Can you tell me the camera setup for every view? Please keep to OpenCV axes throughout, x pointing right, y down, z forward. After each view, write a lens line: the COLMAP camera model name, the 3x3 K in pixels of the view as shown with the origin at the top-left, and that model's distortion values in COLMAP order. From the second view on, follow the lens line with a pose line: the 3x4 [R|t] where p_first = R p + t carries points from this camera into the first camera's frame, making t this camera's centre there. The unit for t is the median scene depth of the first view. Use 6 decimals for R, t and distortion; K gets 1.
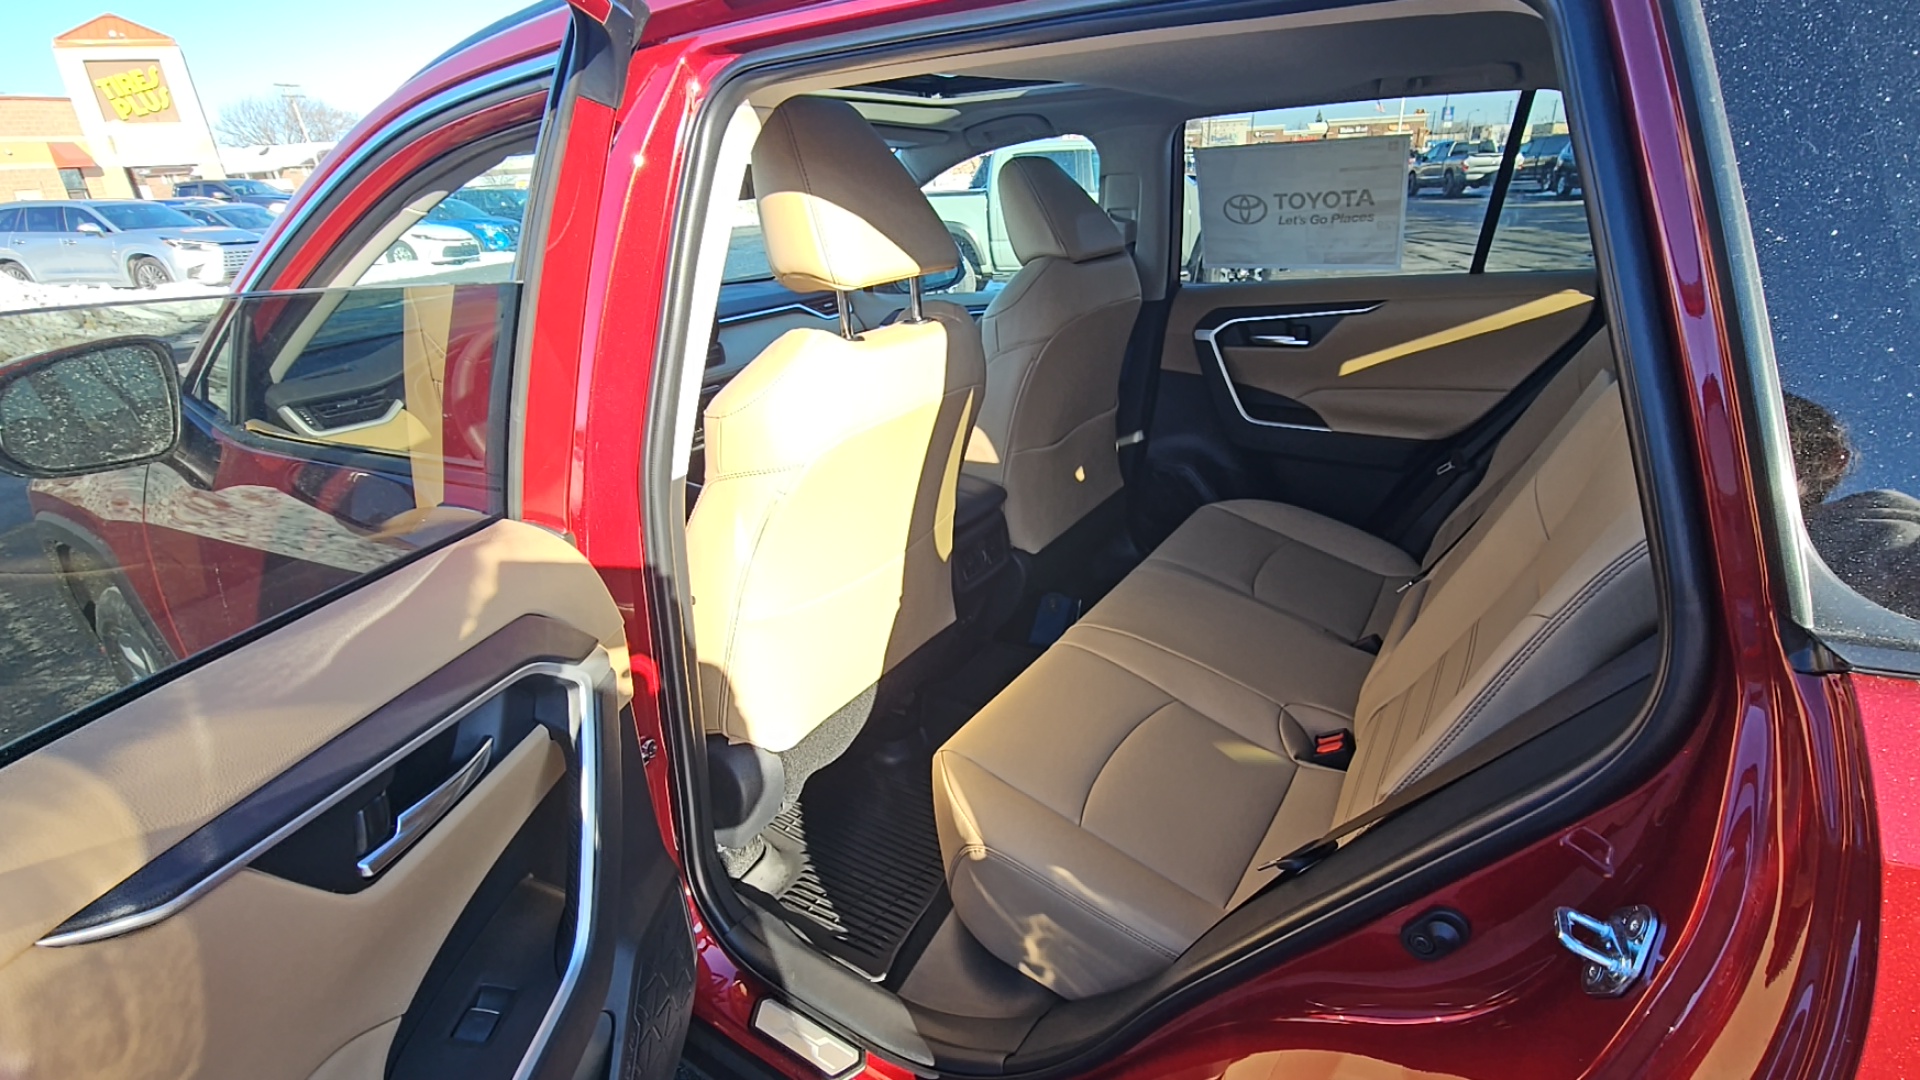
lens RADIAL K [[861.0, 0, 978.2], [0, 861.0, 544.1], [0, 0, 1]] dist [0.015793, -0.011005]
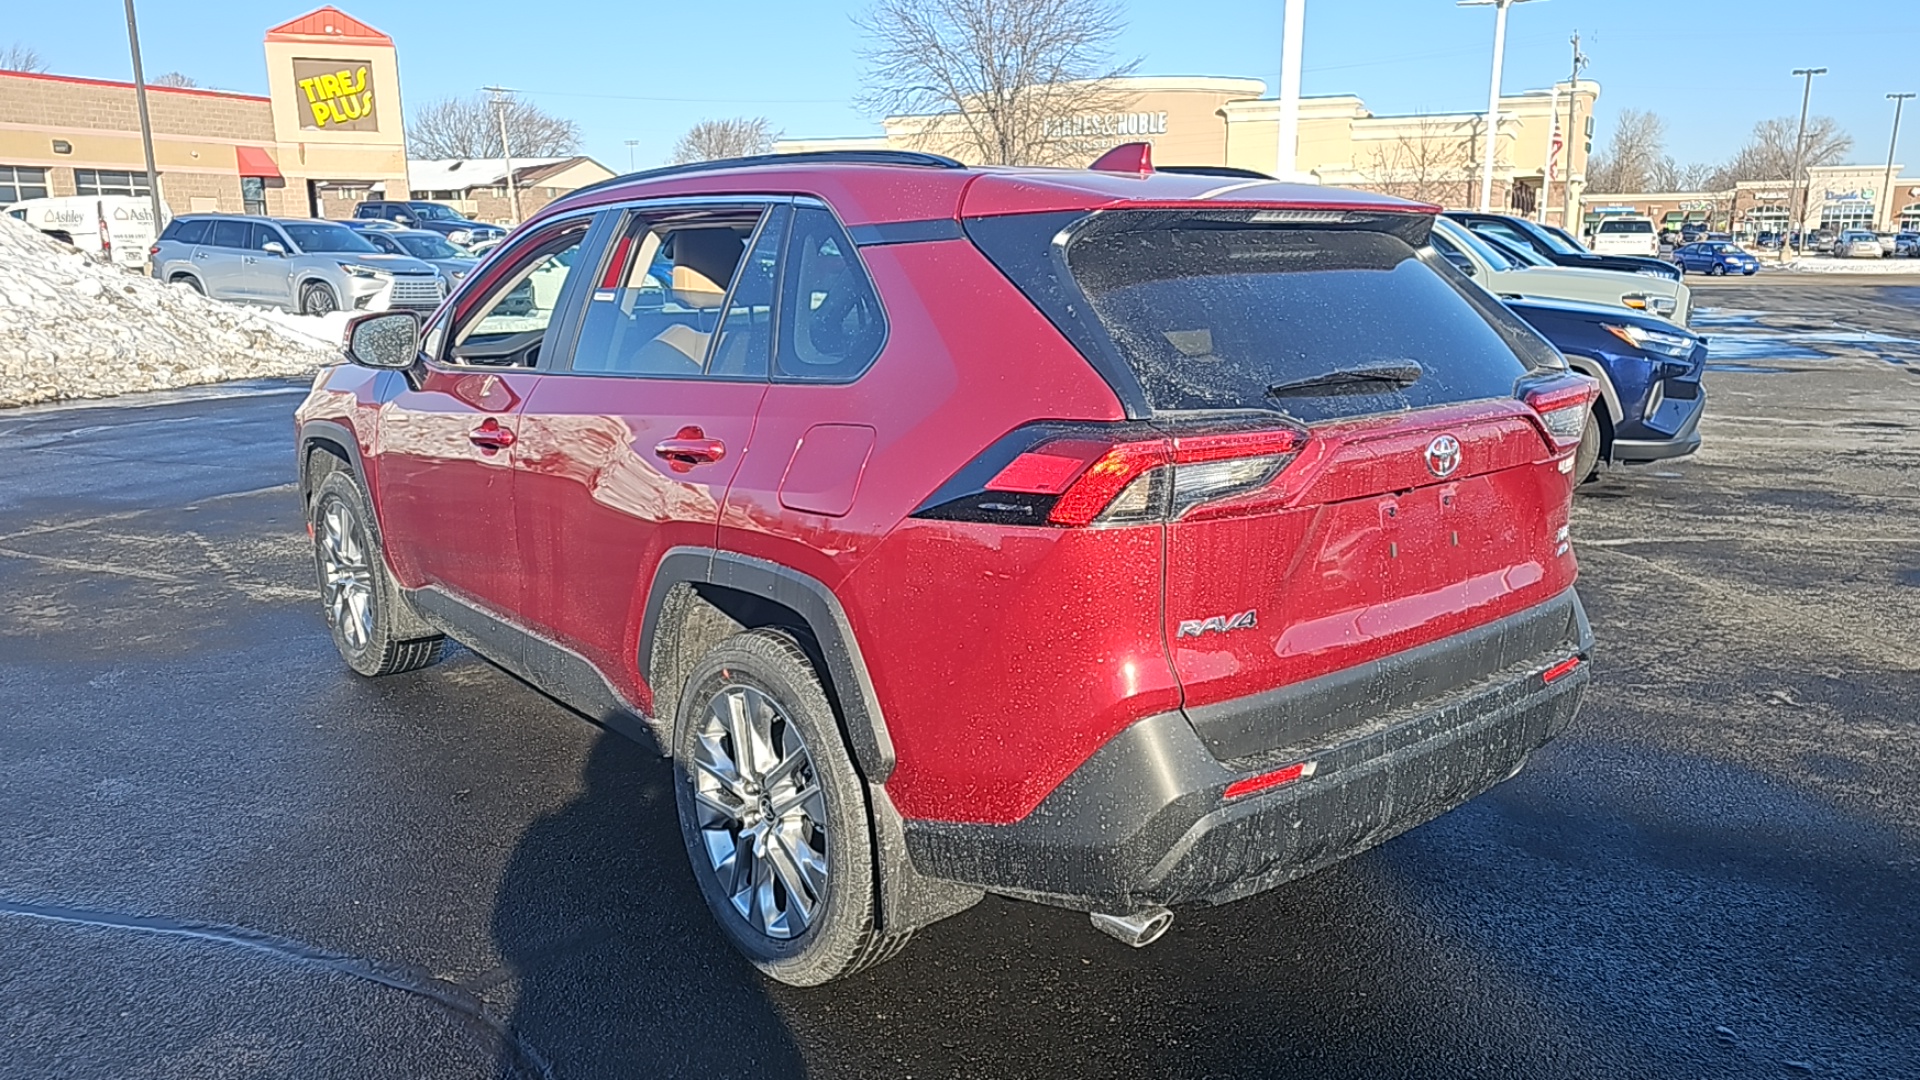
lens RADIAL K [[1411.4, 0, 969.0], [0, 1411.4, 534.6], [0, 0, 1]] dist [0.041448, -0.002886]
pose [[0.952510, 0.107788, -0.284793, 0.085873], [-0.159406, 0.973370, -0.164744, 0.040028], [0.259452, 0.202318, 0.944326, -0.113178]]
